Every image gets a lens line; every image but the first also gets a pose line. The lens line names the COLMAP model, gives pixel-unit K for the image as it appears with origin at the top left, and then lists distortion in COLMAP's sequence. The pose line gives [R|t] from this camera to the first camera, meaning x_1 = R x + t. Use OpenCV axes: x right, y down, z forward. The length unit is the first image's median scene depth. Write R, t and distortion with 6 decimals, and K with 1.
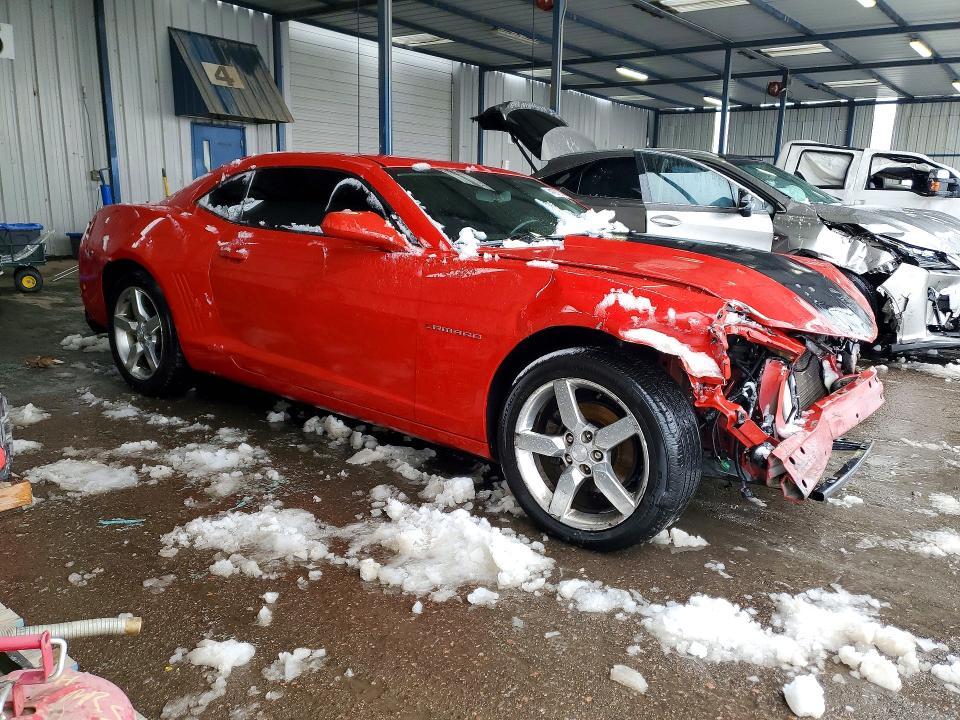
lens RADIAL K [[731.3, 0, 479.5], [0, 731.3, 358.4], [0, 0, 1]] dist [0.021987, 0.000981]
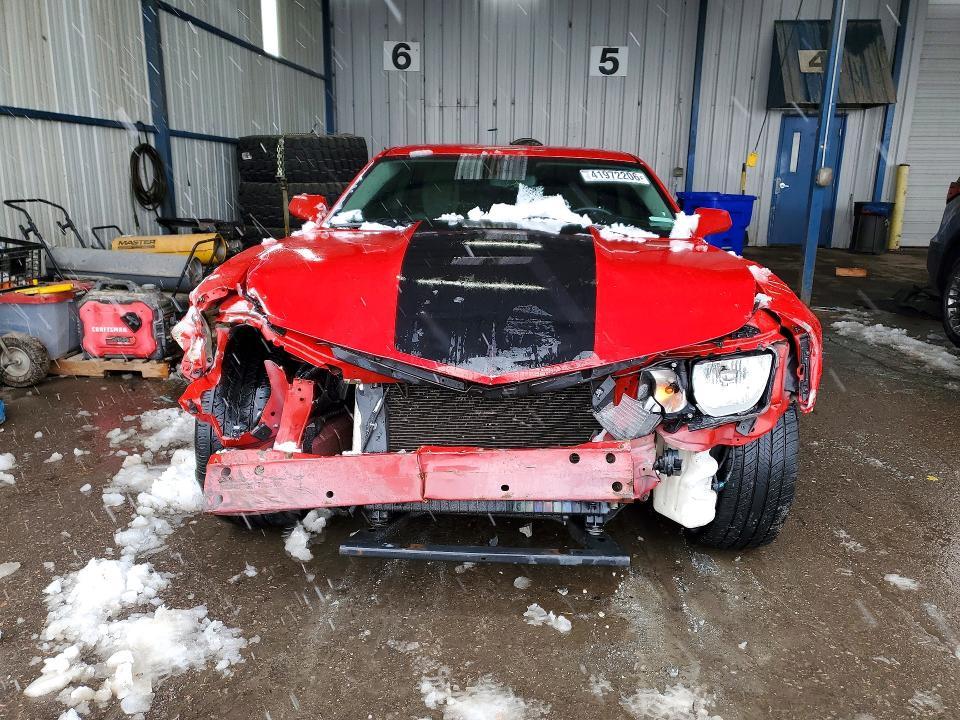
lens RADIAL K [[731.3, 0, 479.3], [0, 731.3, 361.0], [0, 0, 1]] dist [0.021987, 0.000981]
pose [[0.592502, 0.176027, -0.786101, 0.353468], [-0.170506, 0.981128, 0.091184, -0.034080], [0.787317, 0.080009, 0.611335, 0.190587]]
